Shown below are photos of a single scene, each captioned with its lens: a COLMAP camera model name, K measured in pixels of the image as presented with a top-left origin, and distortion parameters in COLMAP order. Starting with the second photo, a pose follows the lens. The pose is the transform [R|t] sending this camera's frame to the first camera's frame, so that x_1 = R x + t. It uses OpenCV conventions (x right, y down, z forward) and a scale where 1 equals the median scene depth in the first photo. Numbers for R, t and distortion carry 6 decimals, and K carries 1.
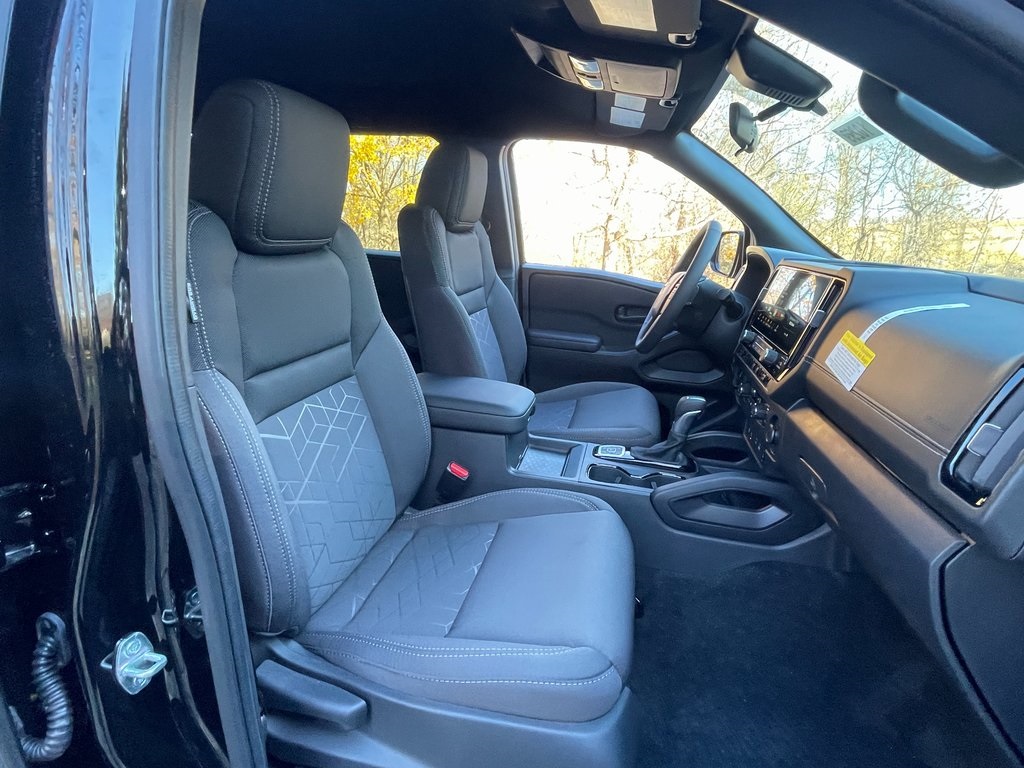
lens RADIAL K [[540.9, 0, 511.4], [0, 540.9, 391.8], [0, 0, 1]] dist [-0.002489, 0.001612]
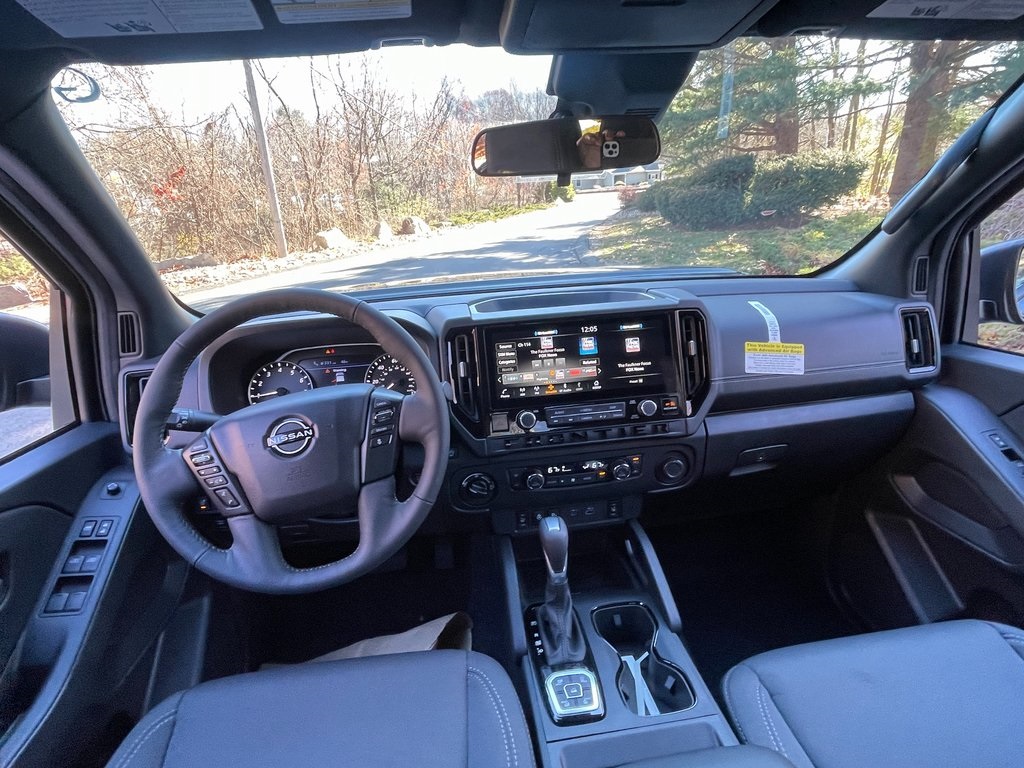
lens RADIAL K [[540.9, 0, 511.4], [0, 540.9, 391.8], [0, 0, 1]] dist [-0.002489, 0.001612]
pose [[-0.349161, -0.296796, 0.888819, -0.191083], [0.314217, 0.856517, 0.409446, -0.398212], [-0.882810, 0.422245, -0.205804, 1.016557]]
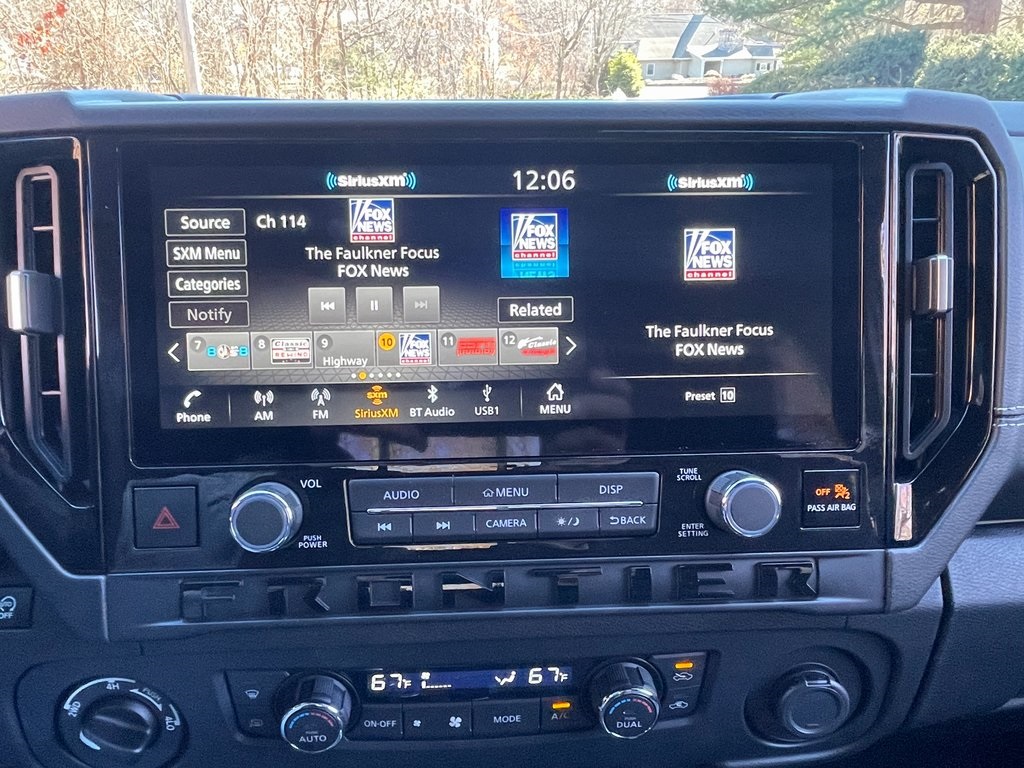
lens RADIAL K [[769.5, 0, 491.2], [0, 769.5, 423.7], [0, 0, 1]] dist [0.004643, -0.002058]
pose [[-0.283330, -0.380834, 0.880164, 0.162088], [0.269782, 0.849059, 0.454220, -0.205490], [-0.920294, 0.366147, -0.137822, 0.834256]]
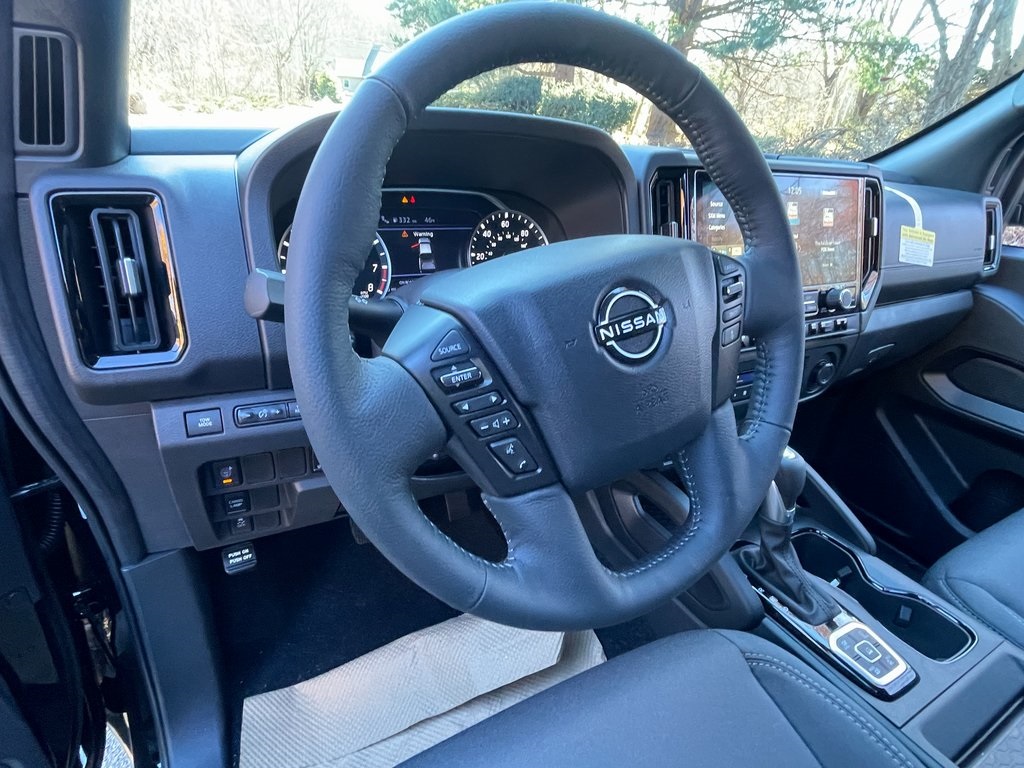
lens RADIAL K [[550.7, 0, 513.9], [0, 550.7, 396.9], [0, 0, 1]] dist [-0.024519, 0.000685]
pose [[-0.673183, -0.387184, 0.630010, 0.184304], [0.130726, 0.776240, 0.616736, -0.356683], [-0.727829, 0.497534, -0.471936, 1.289859]]
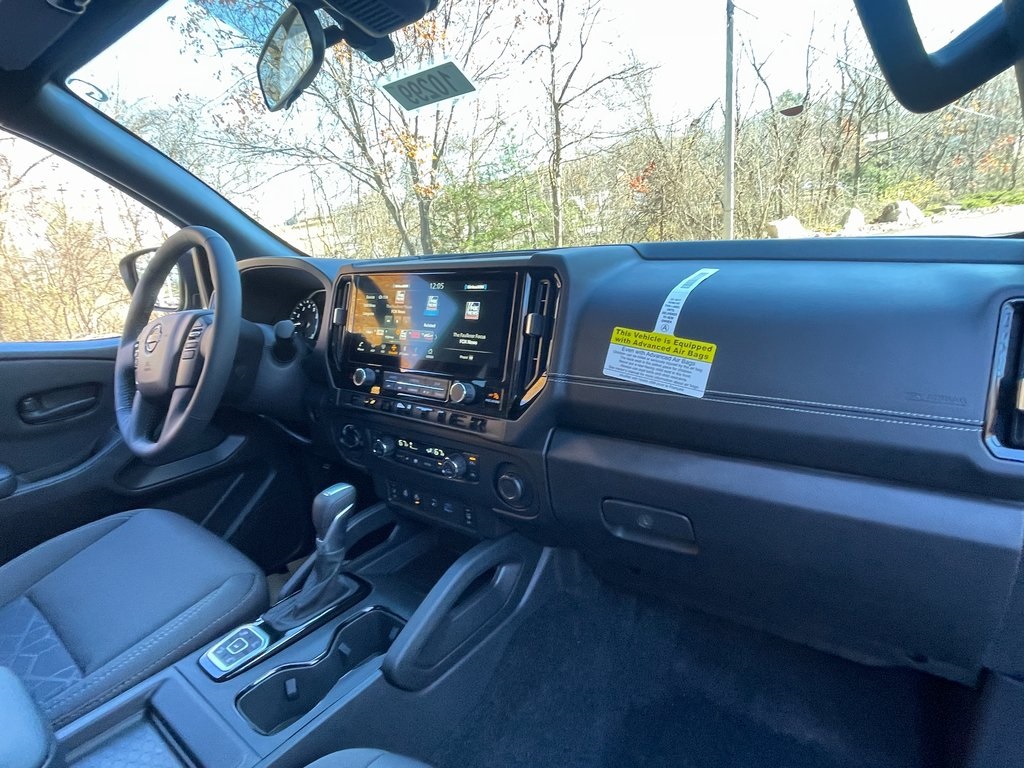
lens RADIAL K [[540.9, 0, 511.4], [0, 540.9, 391.8], [0, 0, 1]] dist [-0.002489, 0.001612]
pose [[0.420734, -0.302245, 0.855354, -0.078070], [0.339365, 0.926847, 0.160579, -0.116295], [-0.841317, 0.222716, 0.492528, 0.434884]]
